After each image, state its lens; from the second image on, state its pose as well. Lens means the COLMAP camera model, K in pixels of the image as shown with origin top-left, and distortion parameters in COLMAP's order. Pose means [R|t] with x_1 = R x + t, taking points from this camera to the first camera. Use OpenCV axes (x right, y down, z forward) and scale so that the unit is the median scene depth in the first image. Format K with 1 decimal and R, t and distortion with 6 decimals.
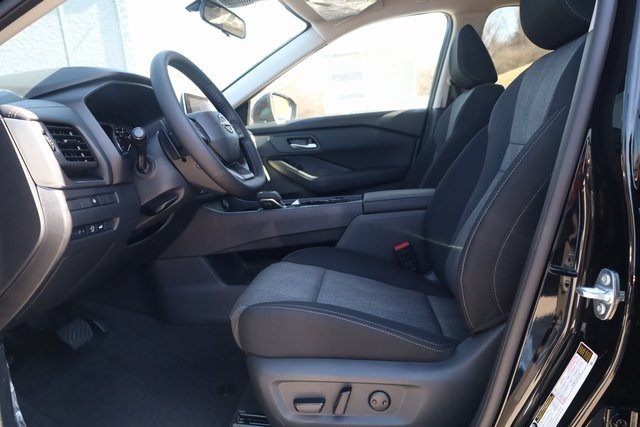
lens RADIAL K [[433.8, 0, 320.0], [0, 433.8, 213.5], [0, 0, 1]] dist [-0.006426, -0.003631]
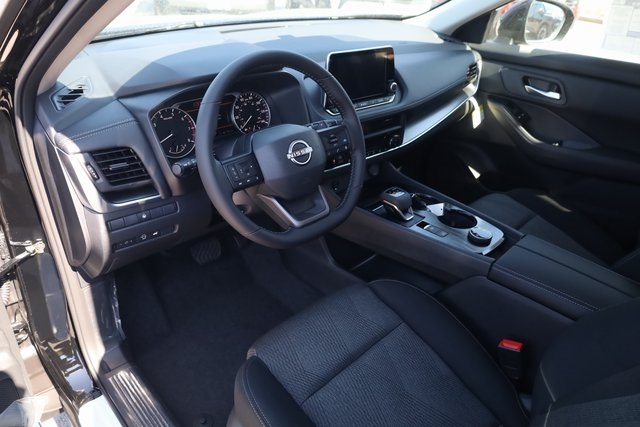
lens RADIAL K [[433.8, 0, 320.0], [0, 433.8, 213.5], [0, 0, 1]] dist [-0.006426, -0.003631]
pose [[0.751652, 0.399881, -0.524513, 0.339063], [-0.172595, 0.886789, 0.428739, -0.530088], [0.636577, -0.231734, 0.735574, 0.460483]]
